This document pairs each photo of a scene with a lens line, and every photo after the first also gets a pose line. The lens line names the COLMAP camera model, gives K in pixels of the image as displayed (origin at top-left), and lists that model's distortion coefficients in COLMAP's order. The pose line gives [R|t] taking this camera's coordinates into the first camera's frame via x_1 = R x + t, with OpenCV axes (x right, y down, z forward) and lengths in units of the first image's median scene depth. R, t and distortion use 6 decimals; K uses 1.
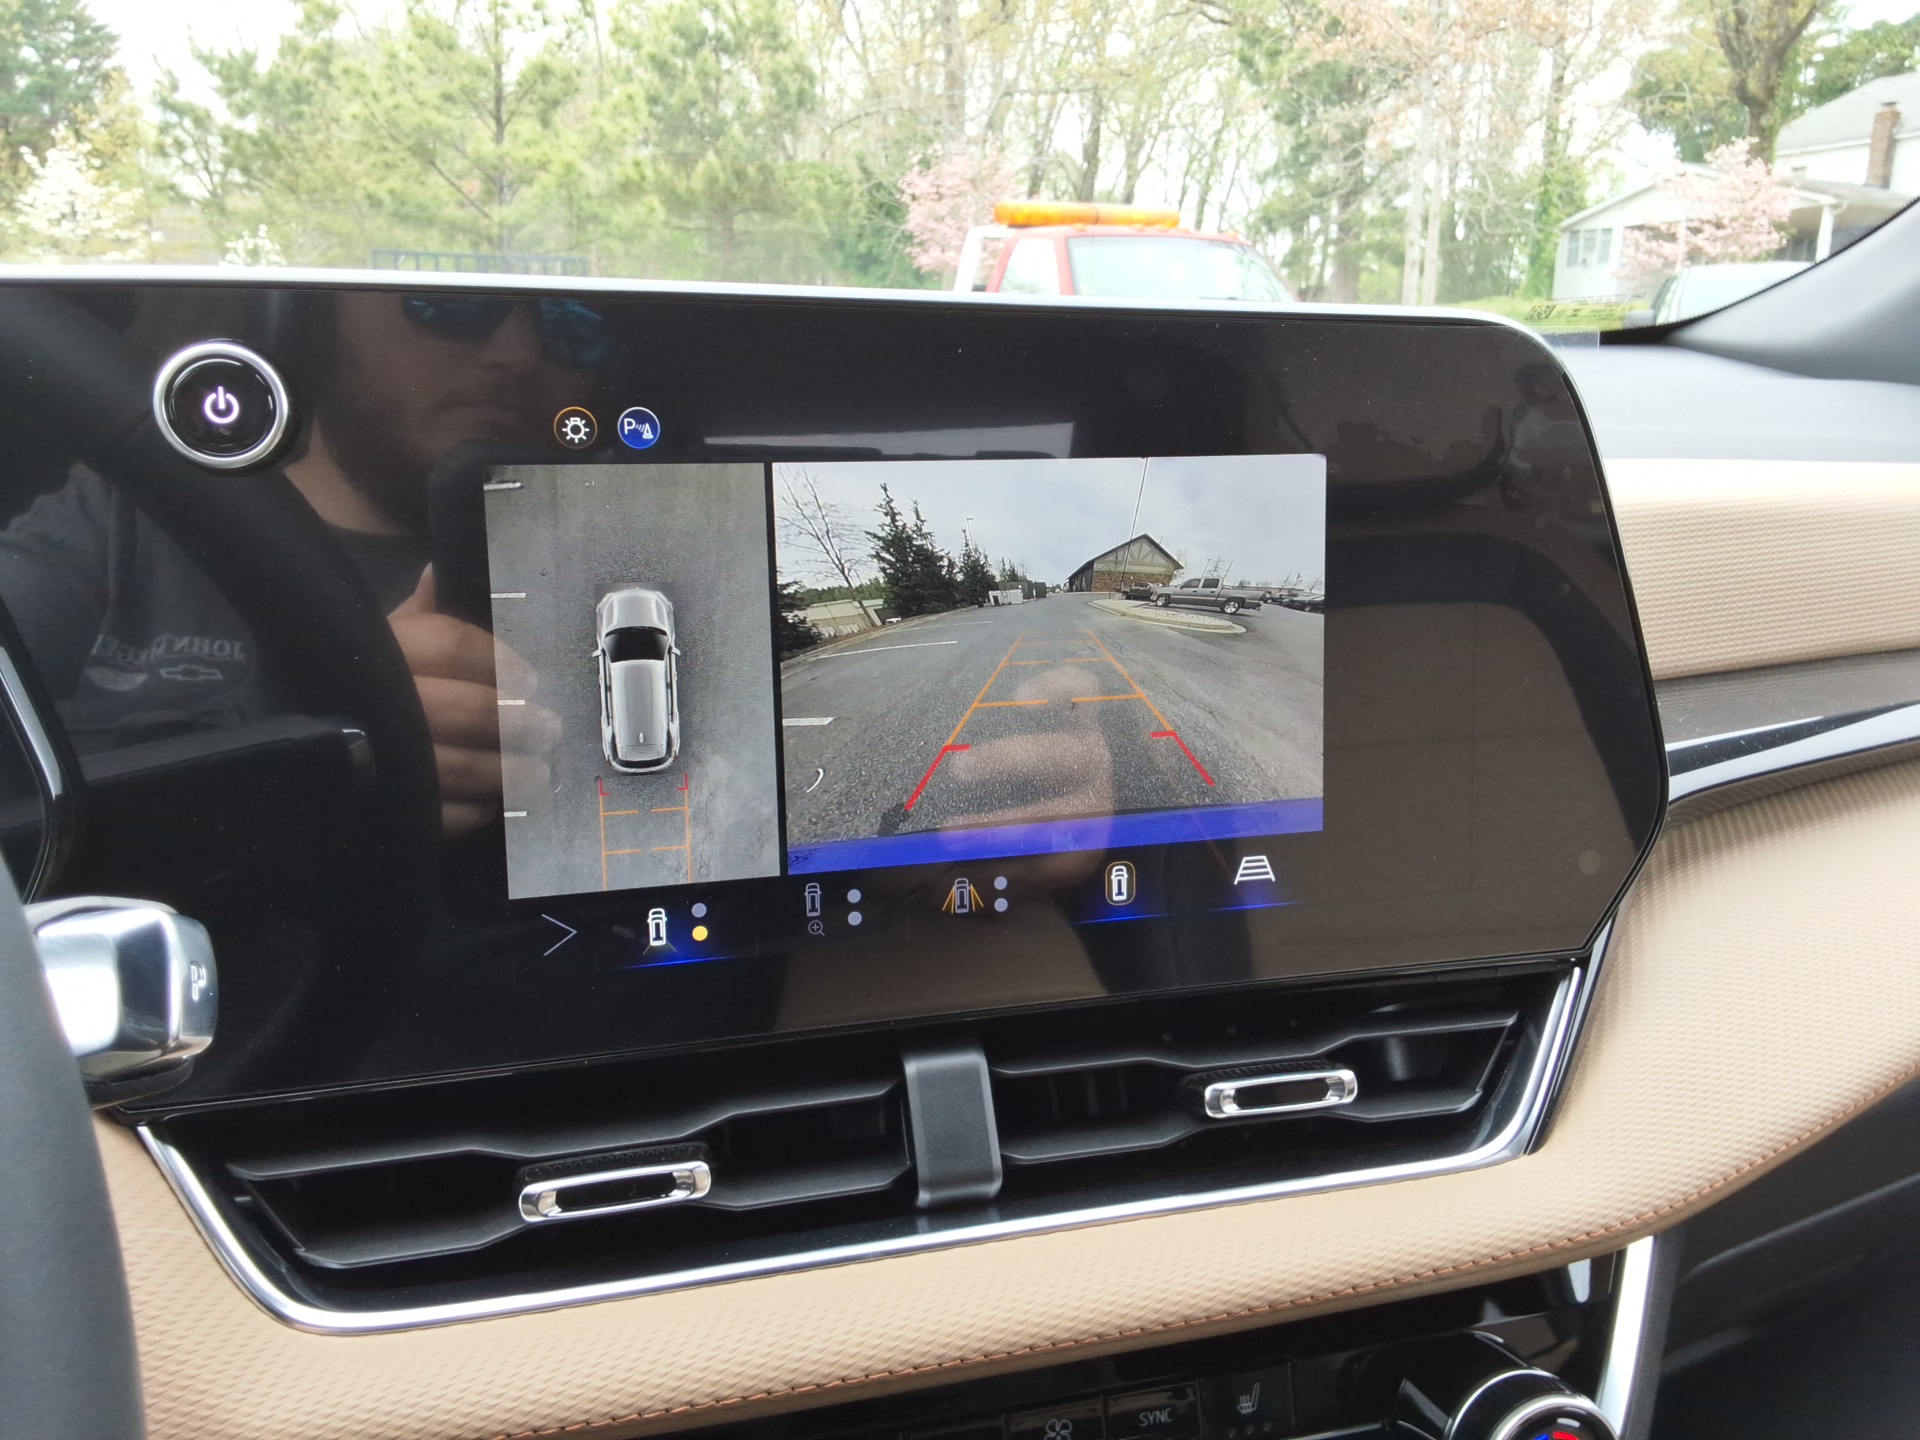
lens RADIAL K [[1545.9, 0, 965.8], [0, 1545.9, 719.9], [0, 0, 1]] dist [0.078298, -0.120858]
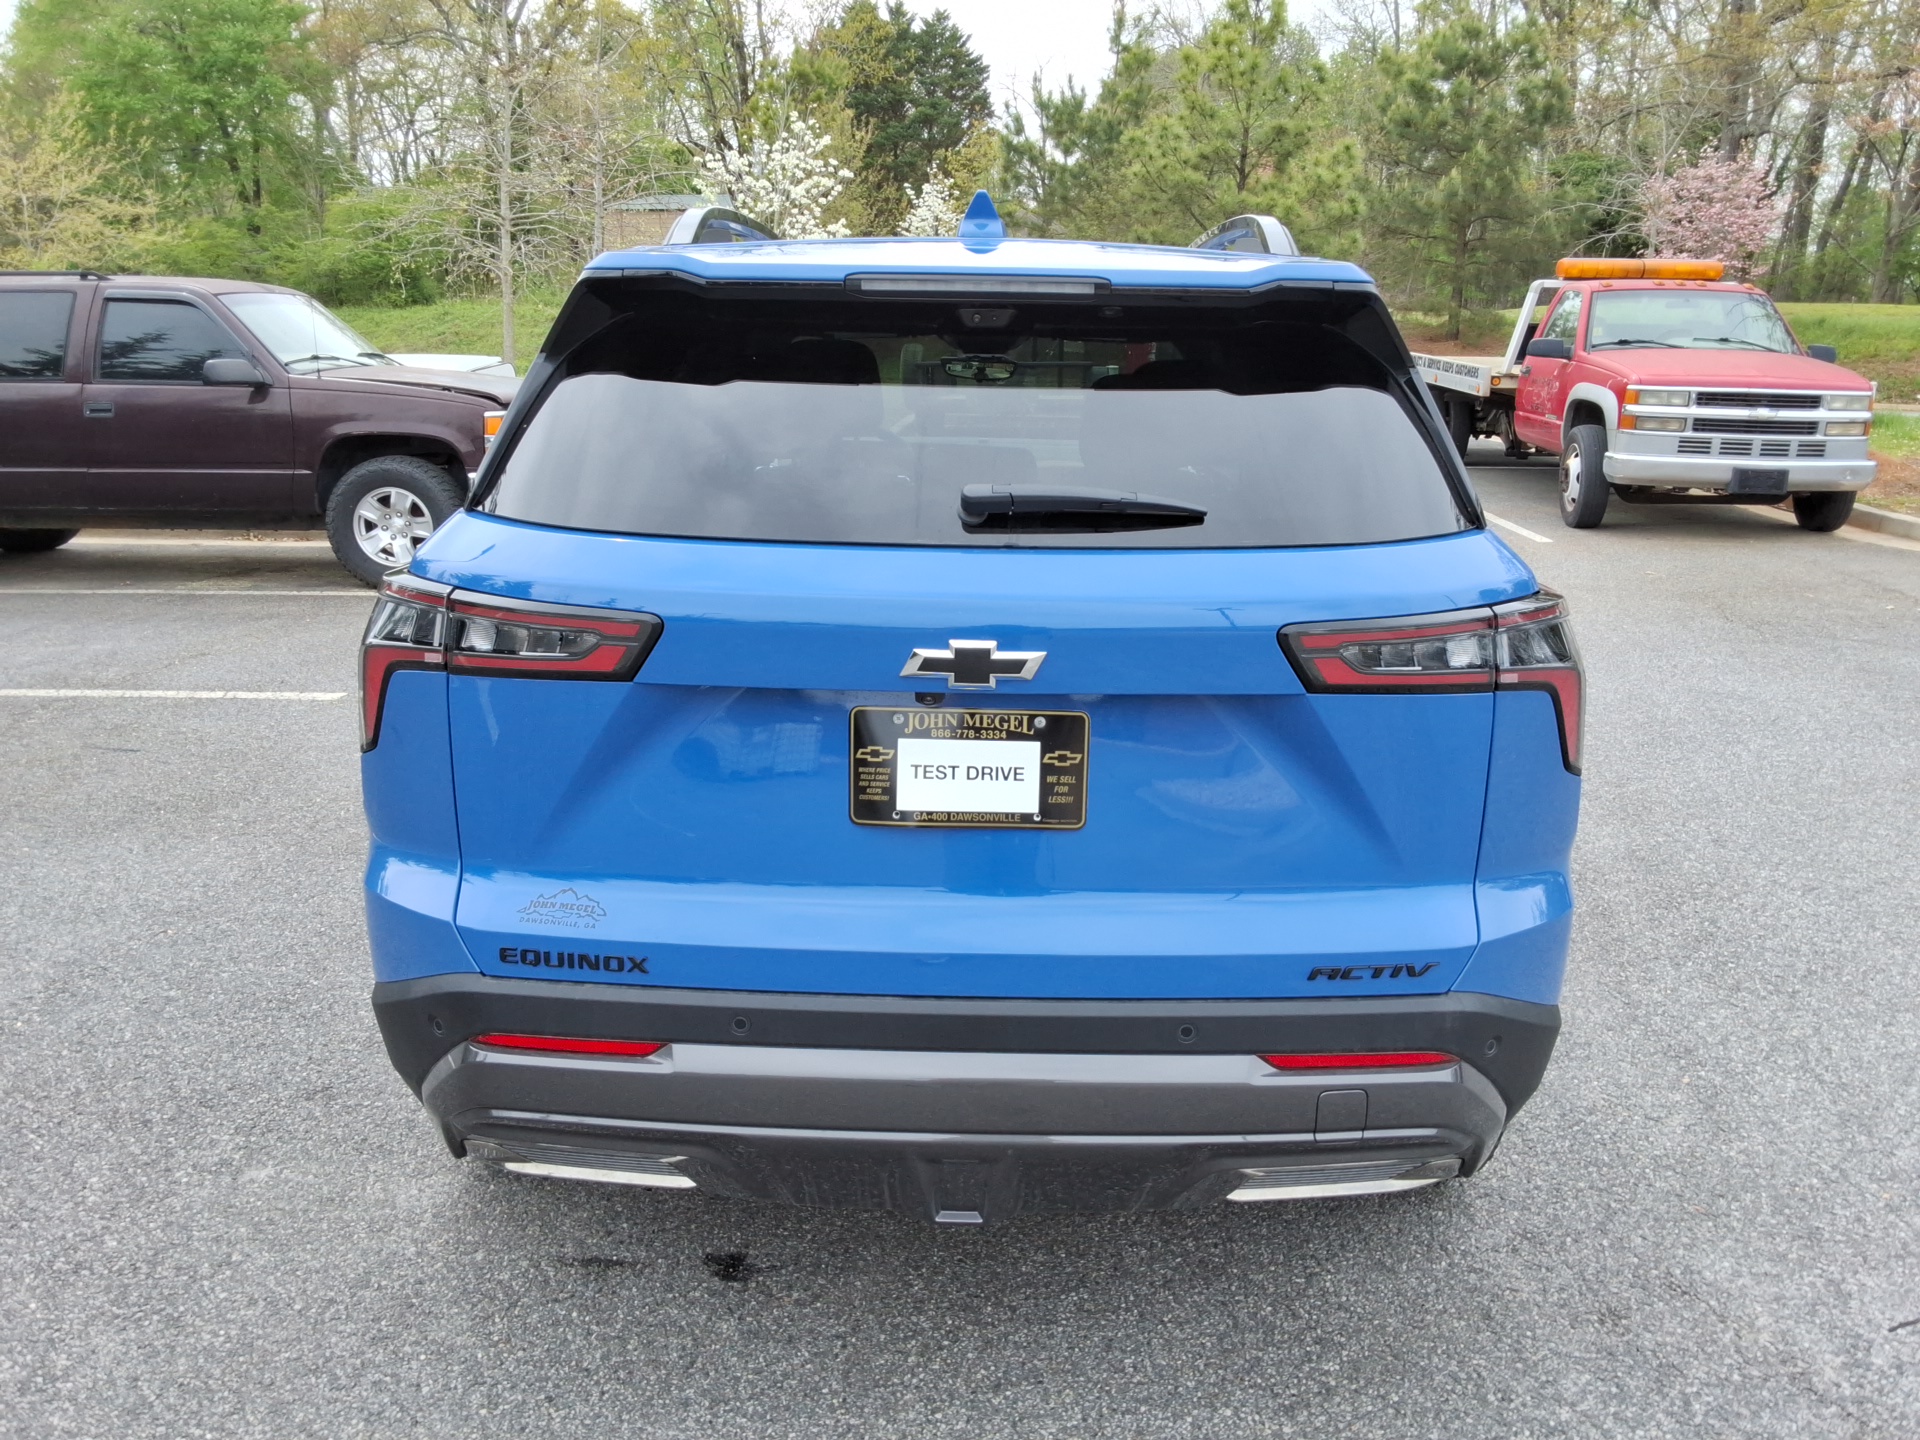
lens RADIAL K [[1545.9, 0, 965.8], [0, 1545.9, 719.9], [0, 0, 1]] dist [0.078298, -0.120858]
pose [[0.885942, 0.120043, -0.447991, 0.070595], [-0.115111, 0.992613, 0.038336, 0.016588], [0.449284, 0.017606, 0.893216, -0.122628]]
